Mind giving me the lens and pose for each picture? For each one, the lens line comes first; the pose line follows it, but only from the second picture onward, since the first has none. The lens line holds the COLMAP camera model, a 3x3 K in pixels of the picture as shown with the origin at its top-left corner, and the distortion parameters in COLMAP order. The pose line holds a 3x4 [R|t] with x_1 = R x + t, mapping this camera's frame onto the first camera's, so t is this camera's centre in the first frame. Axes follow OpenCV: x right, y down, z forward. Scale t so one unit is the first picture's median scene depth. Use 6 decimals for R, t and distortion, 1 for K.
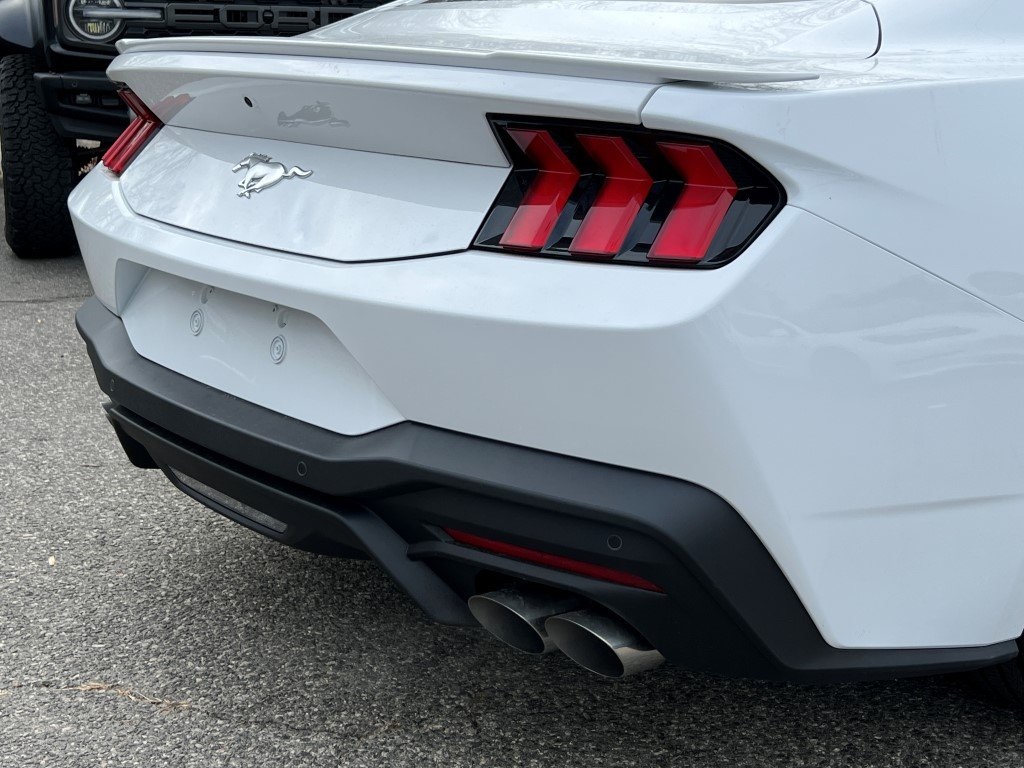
lens RADIAL K [[1342.0, 0, 508.2], [0, 1342.0, 387.0], [0, 0, 1]] dist [0.027357, 0.000000]
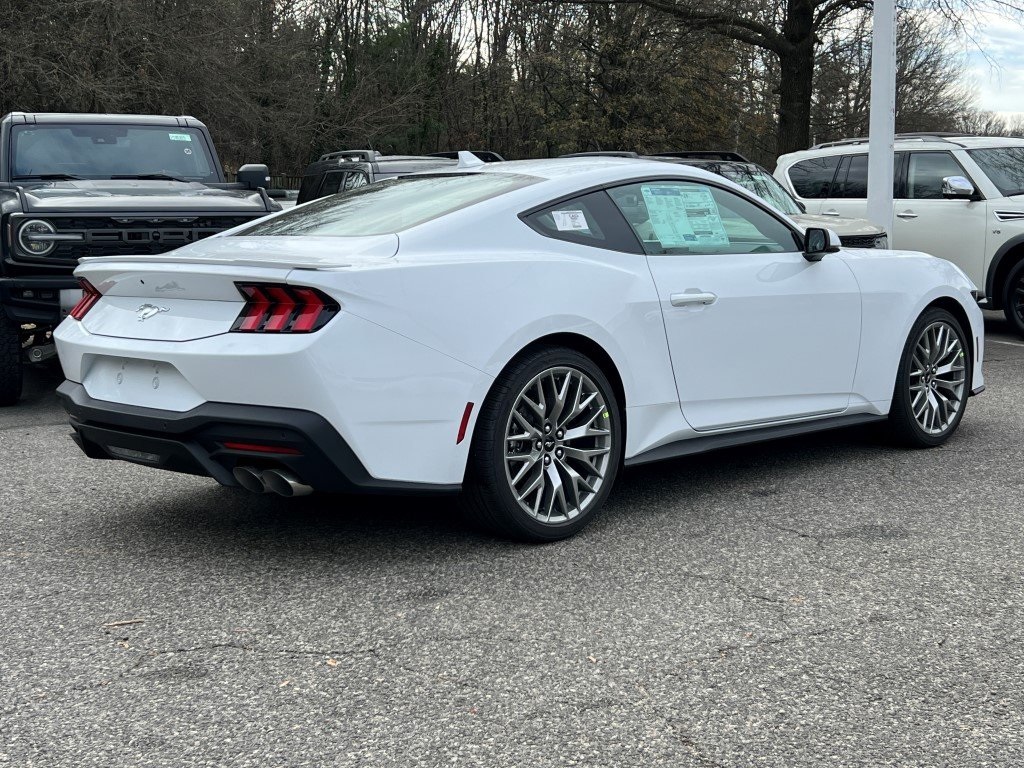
lens RADIAL K [[1342.0, 0, 516.8], [0, 1342.0, 384.7], [0, 0, 1]] dist [0.027357, 0.000000]
pose [[0.996020, -0.036480, 0.081317, 0.262490], [0.047683, 0.988946, -0.140398, 0.328030], [-0.075297, 0.143717, 0.986750, -1.351112]]
